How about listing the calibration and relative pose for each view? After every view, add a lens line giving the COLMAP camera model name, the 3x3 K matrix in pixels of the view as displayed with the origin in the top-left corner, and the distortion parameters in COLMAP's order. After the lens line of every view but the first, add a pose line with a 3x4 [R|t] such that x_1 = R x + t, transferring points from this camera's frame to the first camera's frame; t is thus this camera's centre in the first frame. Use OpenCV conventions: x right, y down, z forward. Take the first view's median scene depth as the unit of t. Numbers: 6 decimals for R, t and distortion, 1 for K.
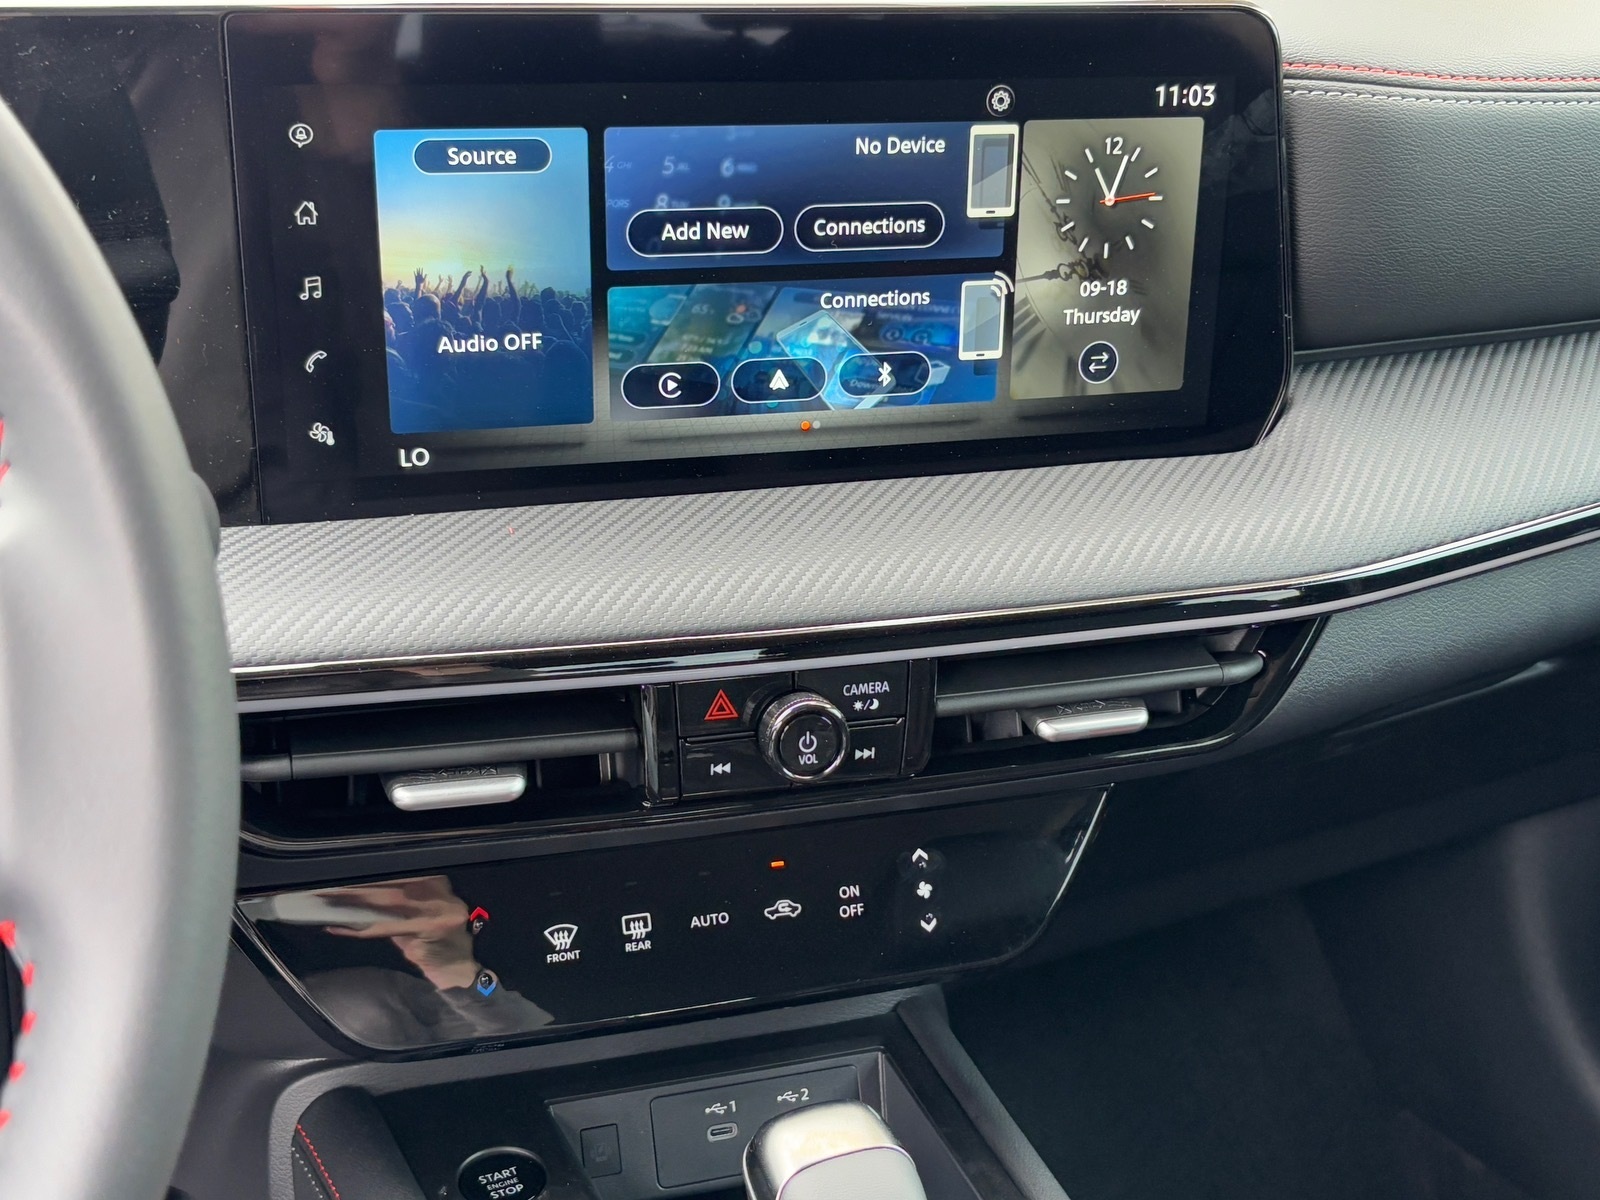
lens RADIAL K [[1997.1, 0, 778.9], [0, 1997.1, 629.3], [0, 0, 1]] dist [0.181899, -0.564648]
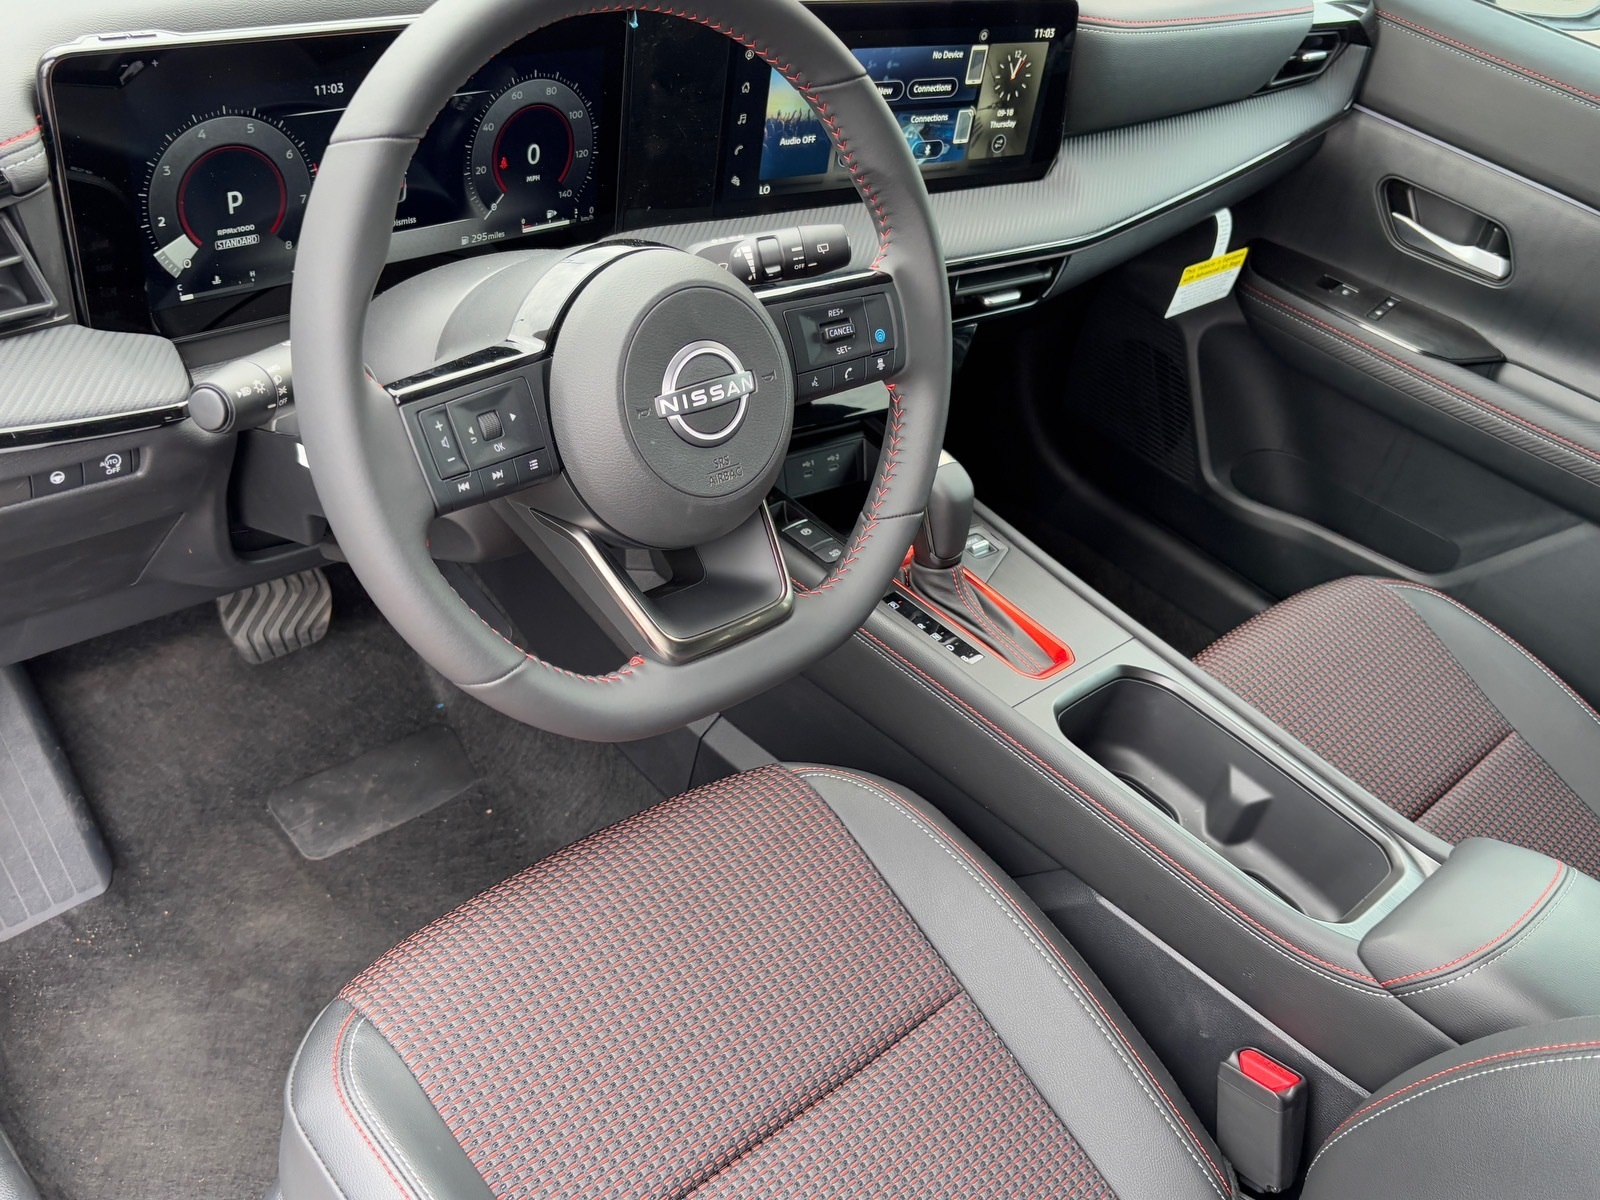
lens RADIAL K [[1473.2, 0, 785.6], [0, 1473.2, 616.5], [0, 0, 1]] dist [-0.006810, -0.009444]
pose [[0.940558, -0.085420, 0.328716, -0.744715], [-0.014674, 0.956732, 0.290601, -0.104262], [-0.339316, -0.278151, 0.898608, -0.687626]]
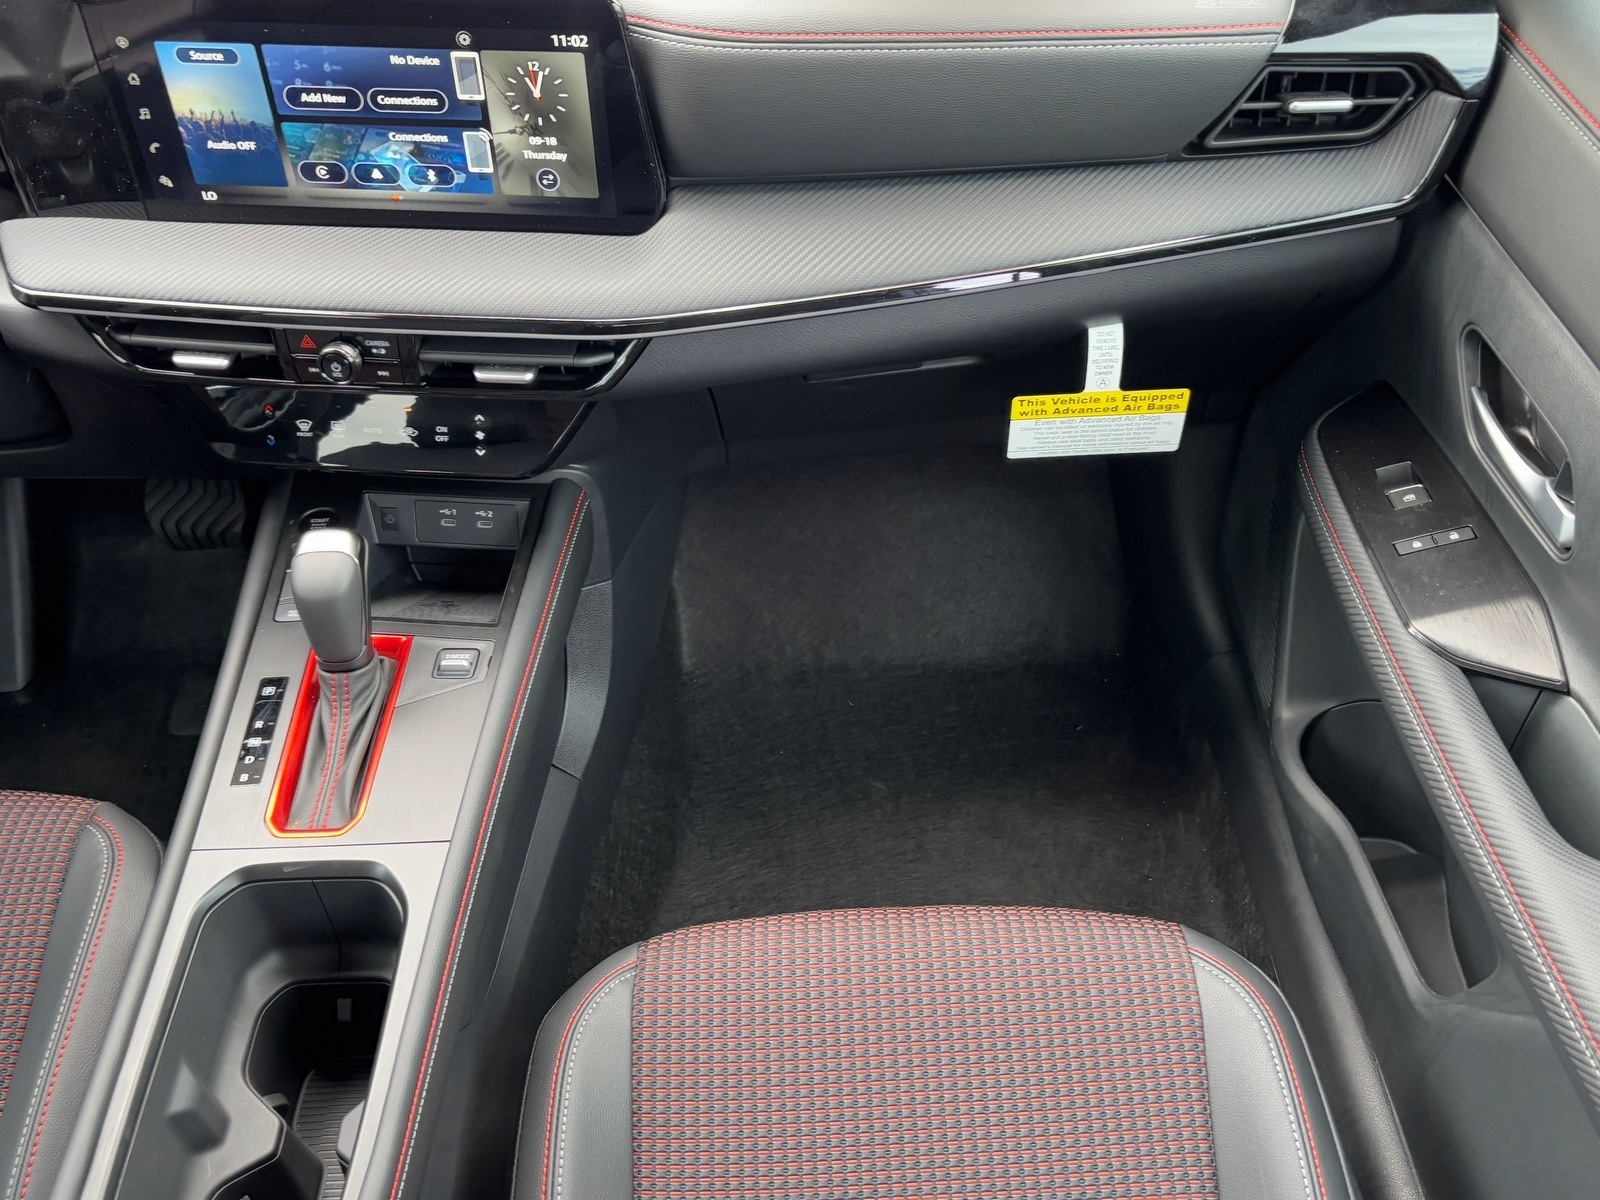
lens RADIAL K [[1479.3, 0, 792.4], [0, 1479.3, 614.1], [0, 0, 1]] dist [-0.062264, 0.153705]
pose [[0.909979, 0.240379, -0.337870, 0.964238], [-0.102399, 0.919859, 0.378648, -0.316107], [0.401812, -0.309964, 0.861666, -0.211311]]
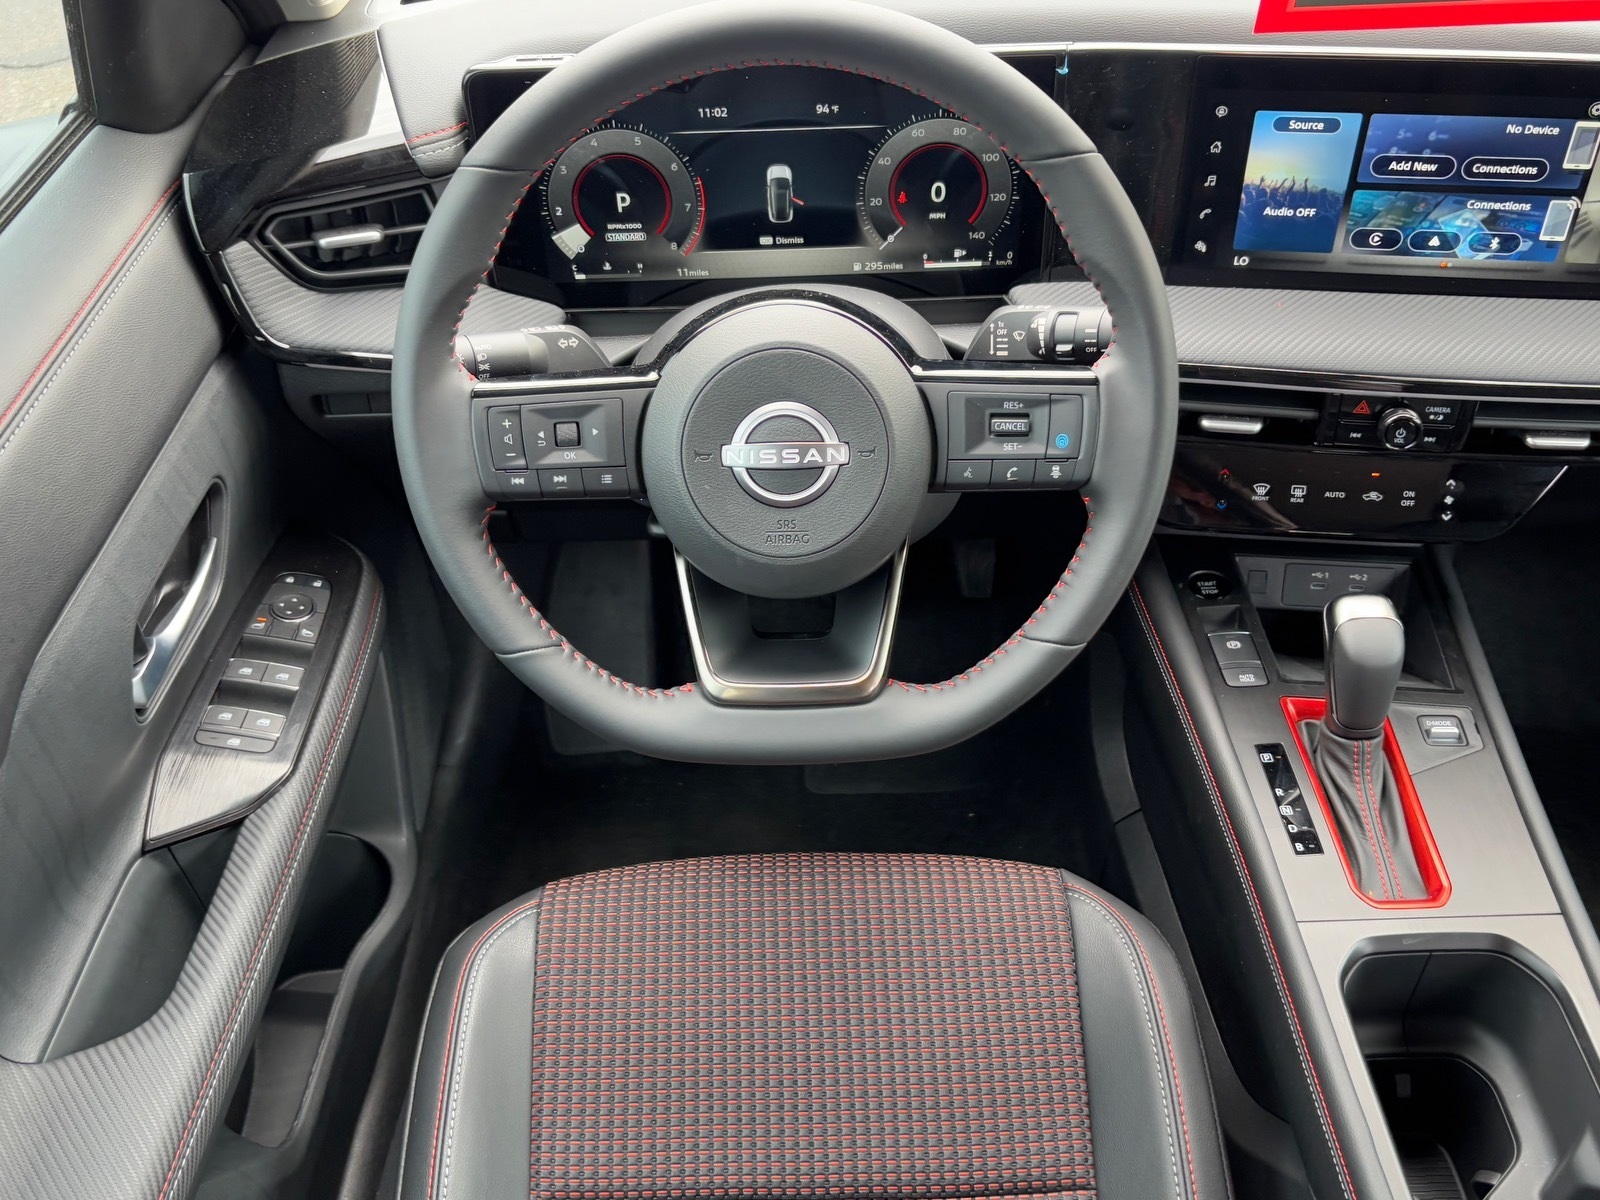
lens RADIAL K [[1464.7, 0, 812.3], [0, 1464.7, 608.3], [0, 0, 1]] dist [-0.003473, 0.024803]
pose [[0.913373, 0.231583, -0.334842, 0.007103], [-0.111149, 0.933056, 0.342129, -0.213314], [0.391658, -0.275274, 0.877968, -0.604647]]
